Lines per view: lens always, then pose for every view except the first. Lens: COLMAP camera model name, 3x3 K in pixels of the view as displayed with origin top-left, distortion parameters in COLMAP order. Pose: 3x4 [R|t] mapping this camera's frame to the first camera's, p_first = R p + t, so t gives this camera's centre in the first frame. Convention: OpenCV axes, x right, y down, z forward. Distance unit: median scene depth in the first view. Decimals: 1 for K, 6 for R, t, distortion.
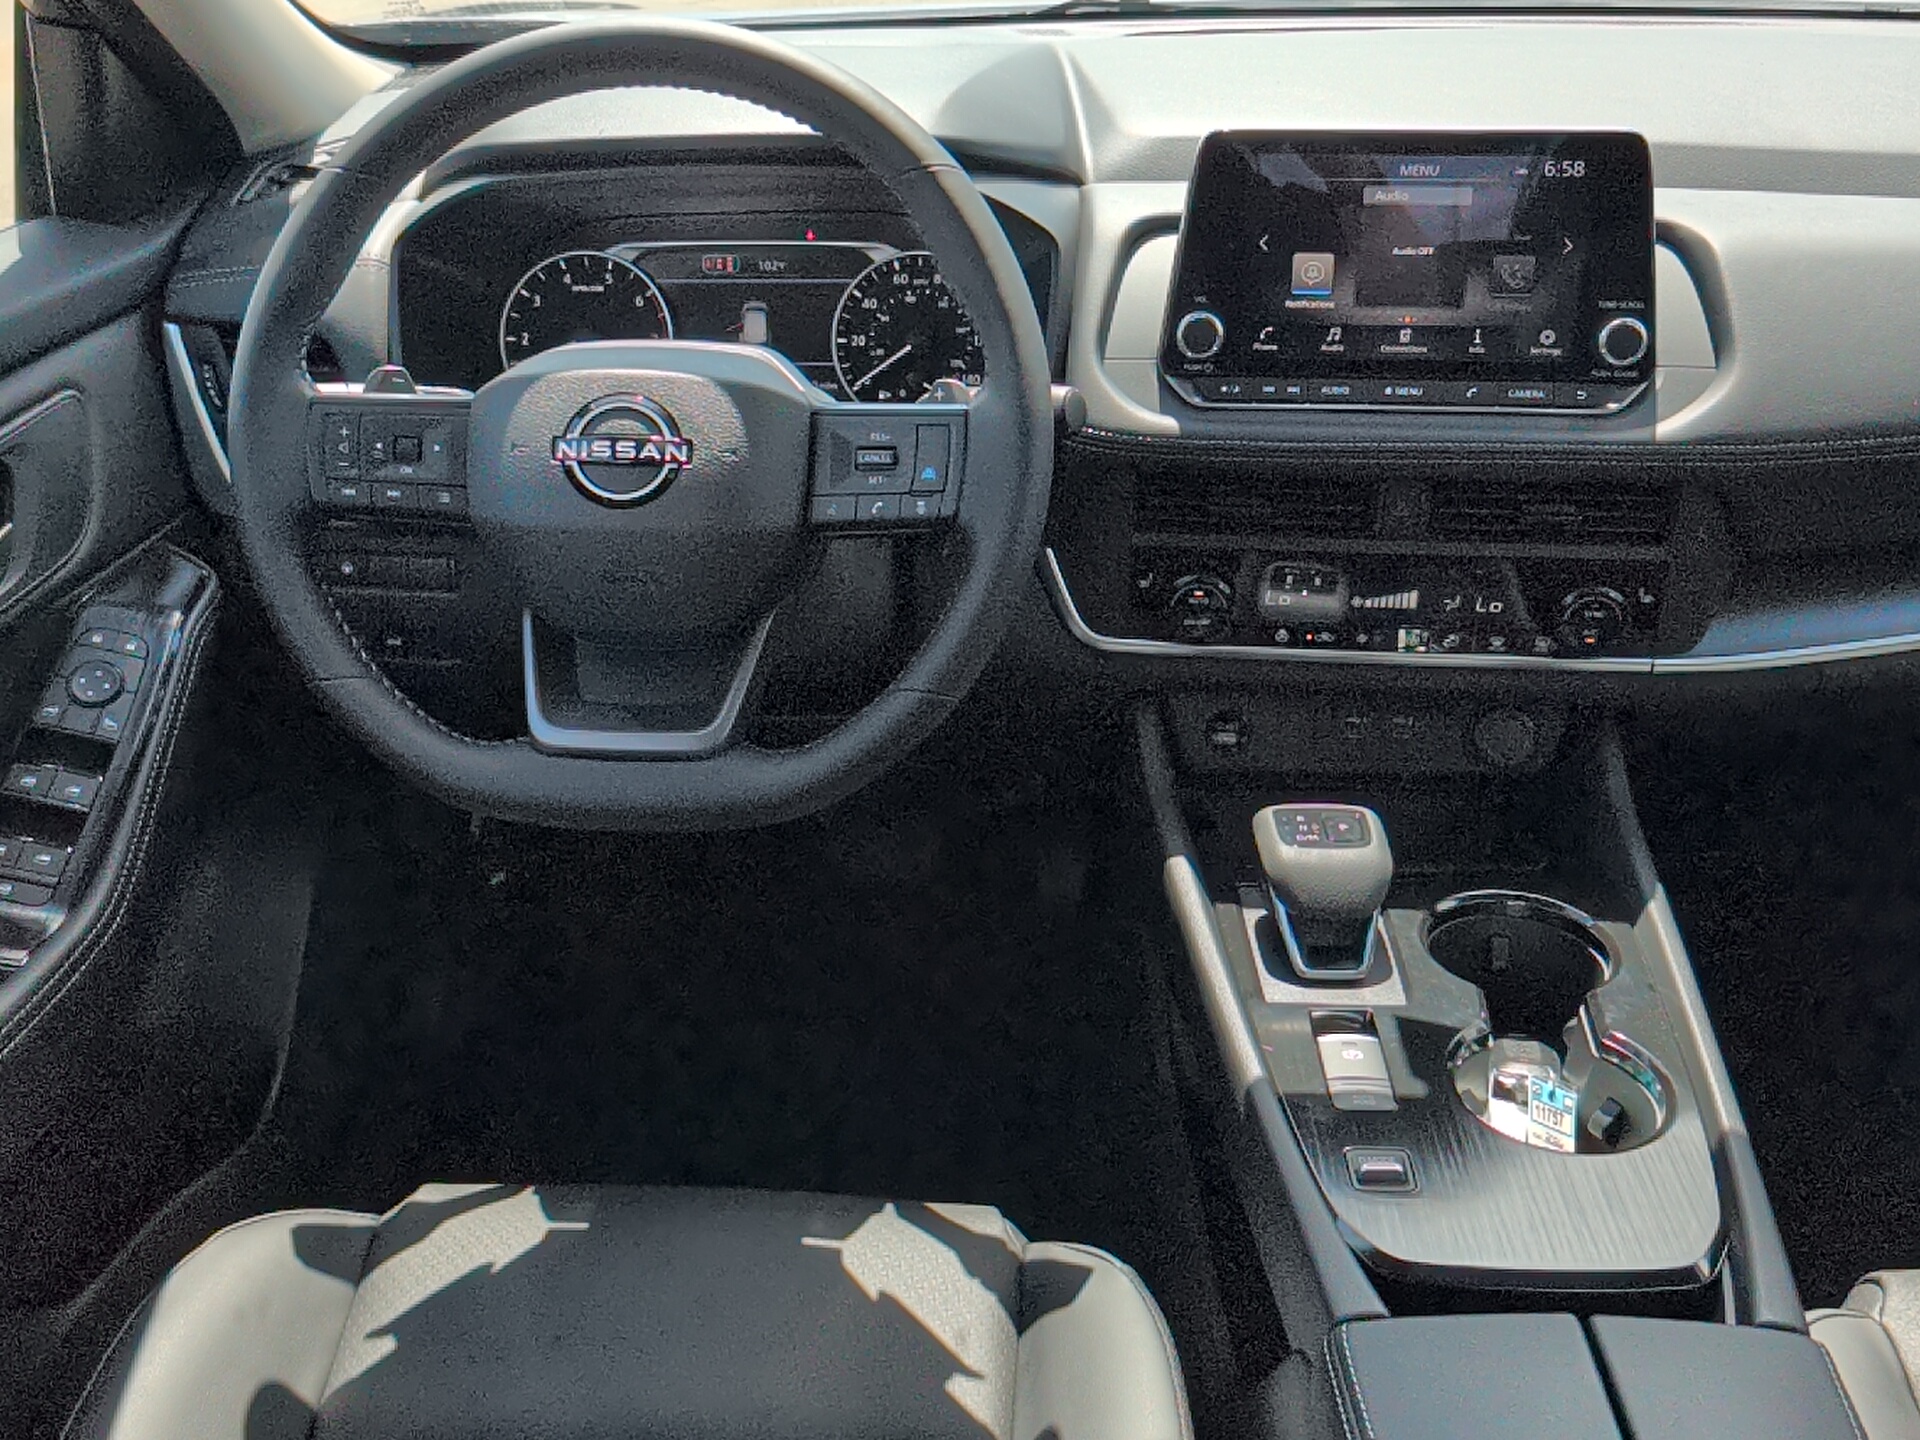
lens RADIAL K [[1998.5, 0, 957.8], [0, 1998.5, 759.0], [0, 0, 1]] dist [0.015142, 0.001480]
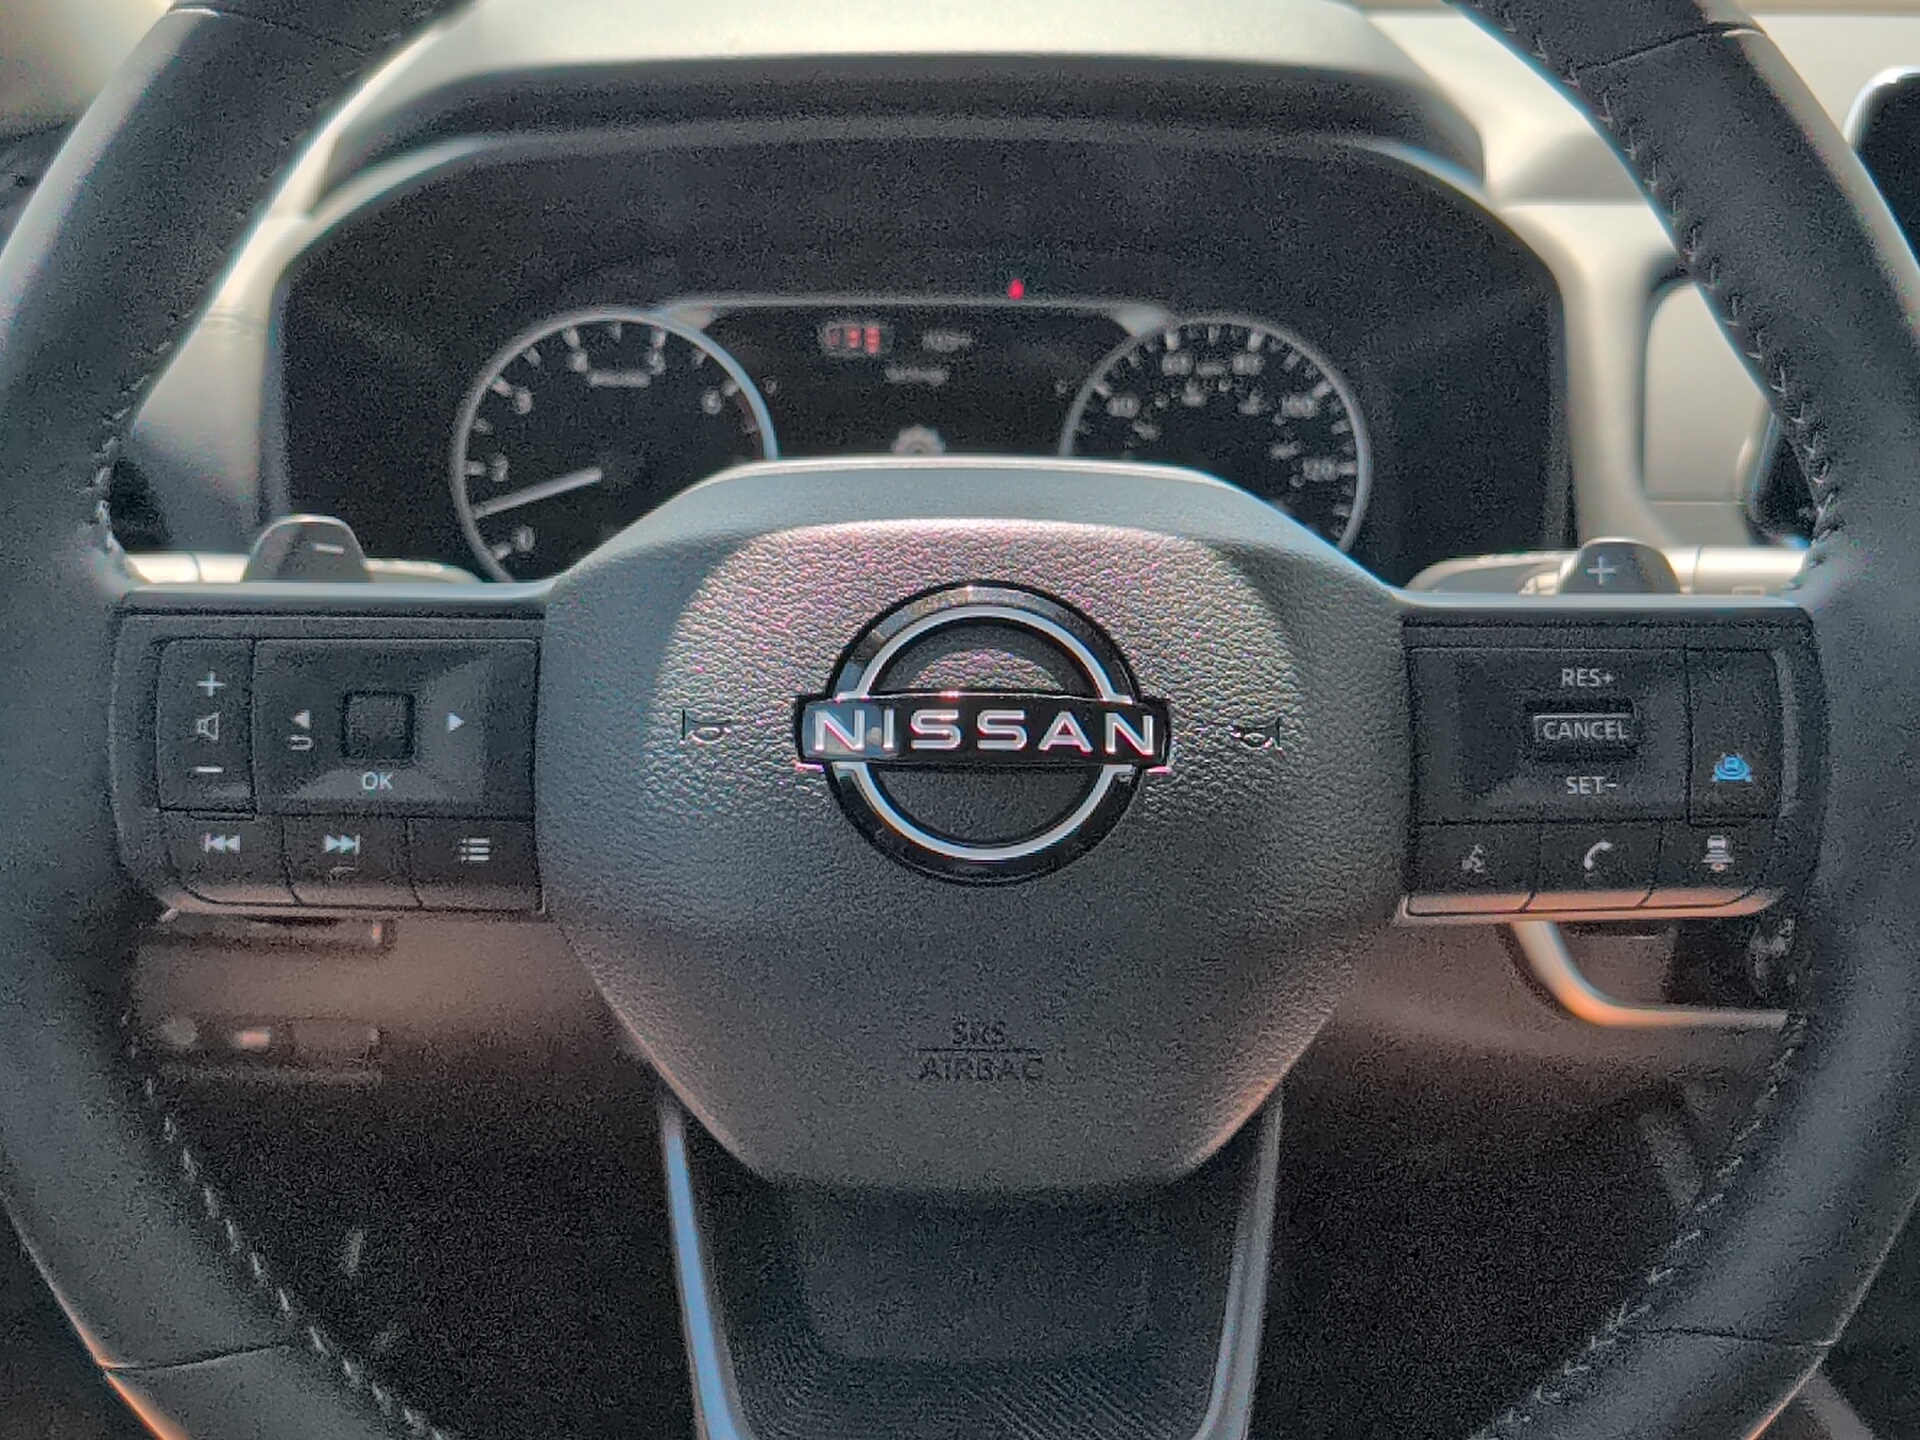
lens RADIAL K [[1793.5, 0, 960.0], [0, 1793.5, 720.0], [0, 0, 1]] dist [0.056374, -0.150440]
pose [[0.988169, -0.023084, 0.151624, -0.198689], [0.035386, 0.996251, -0.078948, -0.114526], [-0.149234, 0.083379, 0.985280, 0.586550]]
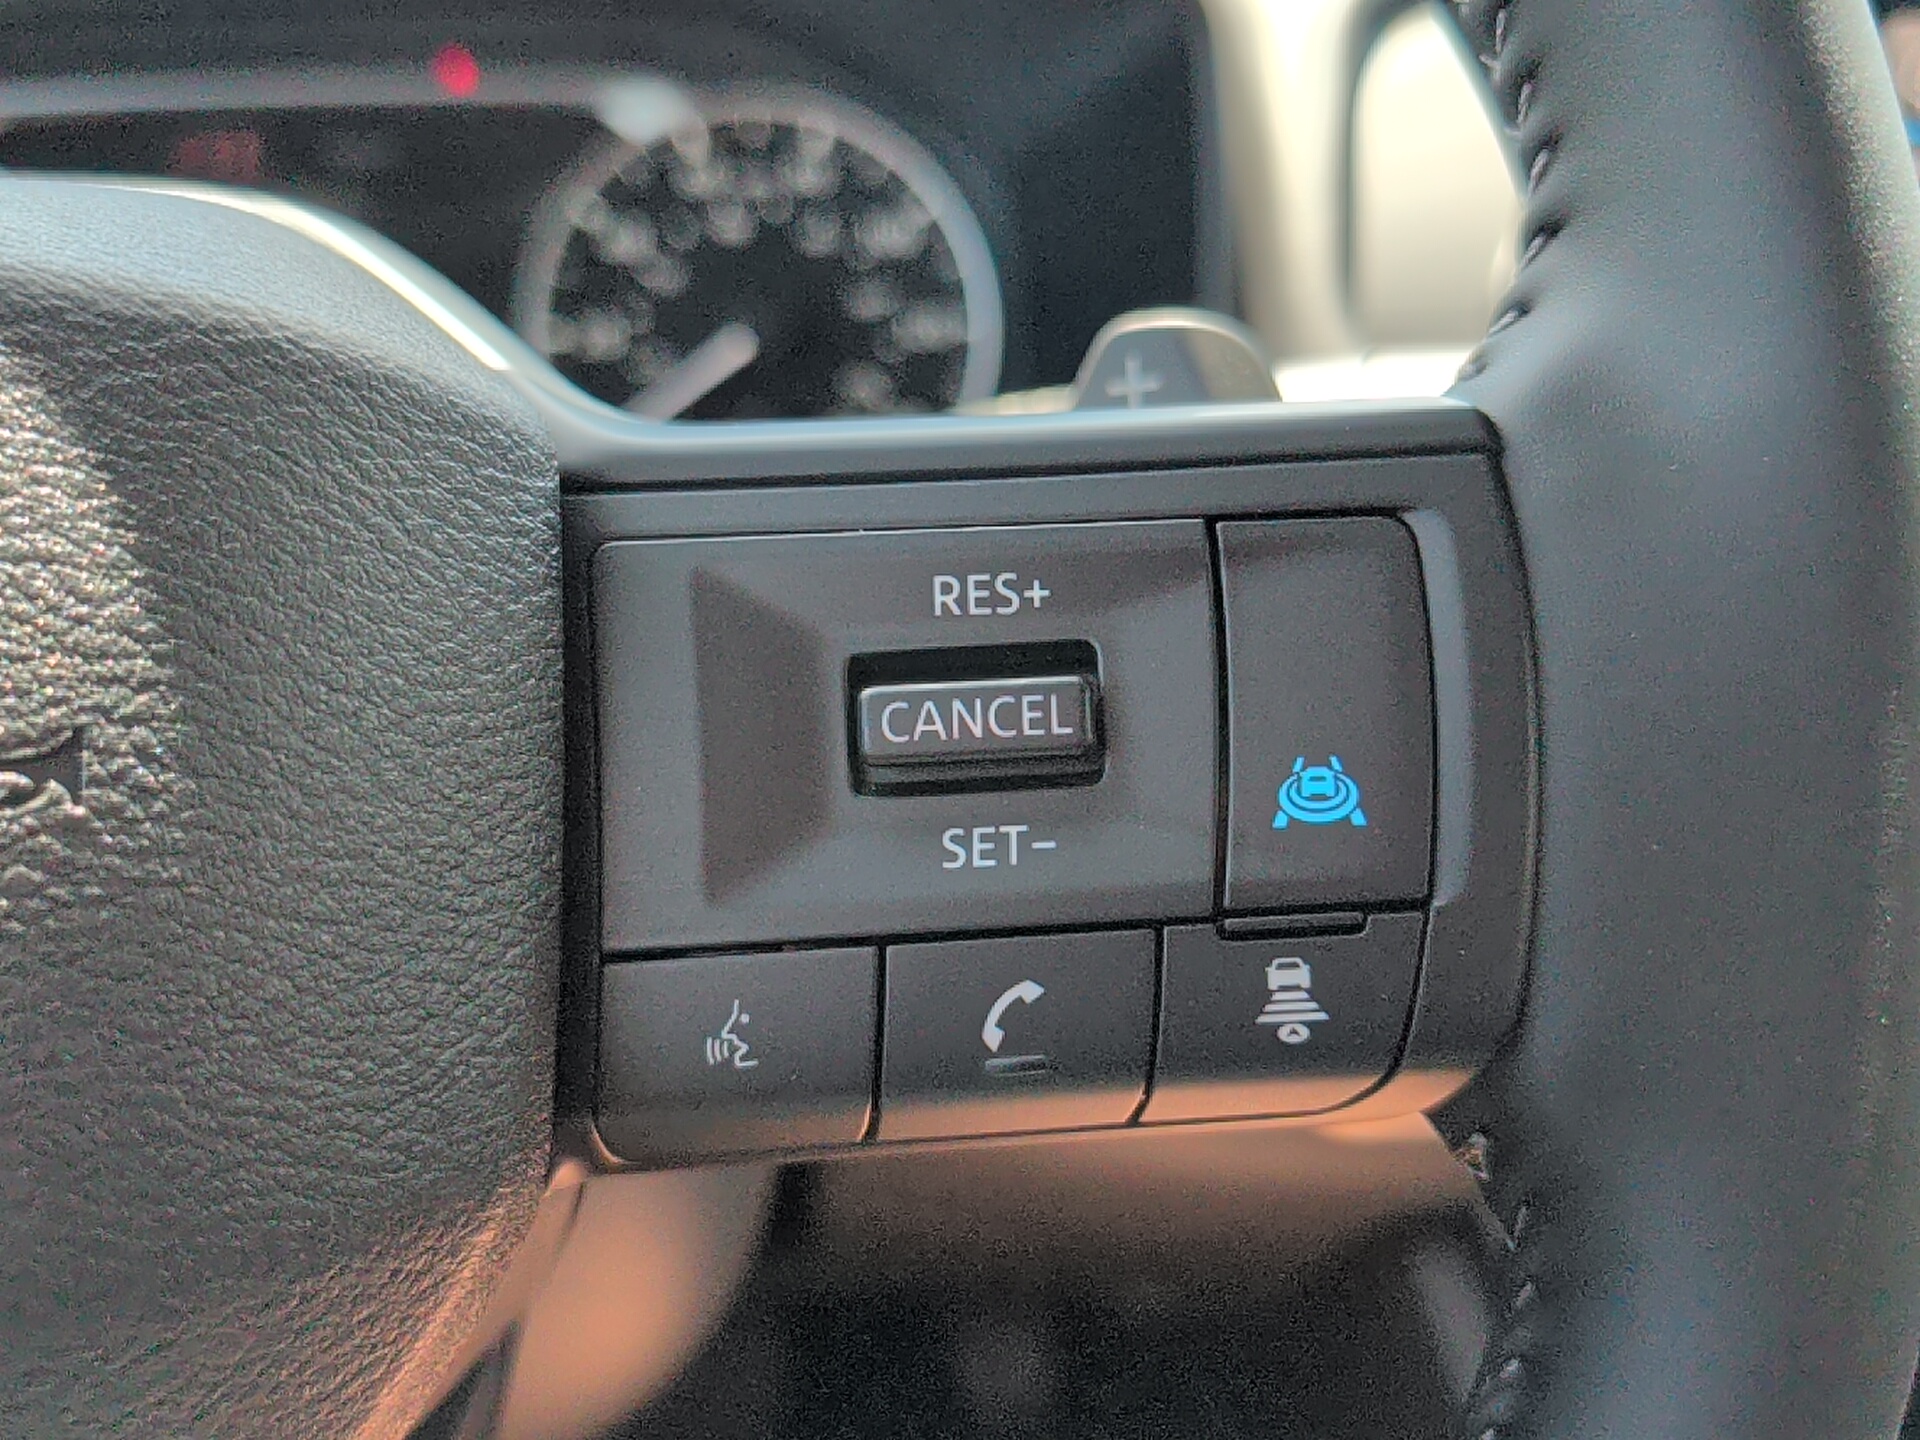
lens RADIAL K [[1793.5, 0, 960.0], [0, 1793.5, 720.0], [0, 0, 1]] dist [0.056374, -0.150440]
pose [[0.978158, -0.069167, 0.196017, -0.064651], [0.082937, 0.994566, -0.062926, -0.125868], [-0.190599, 0.077809, 0.978579, 0.758896]]
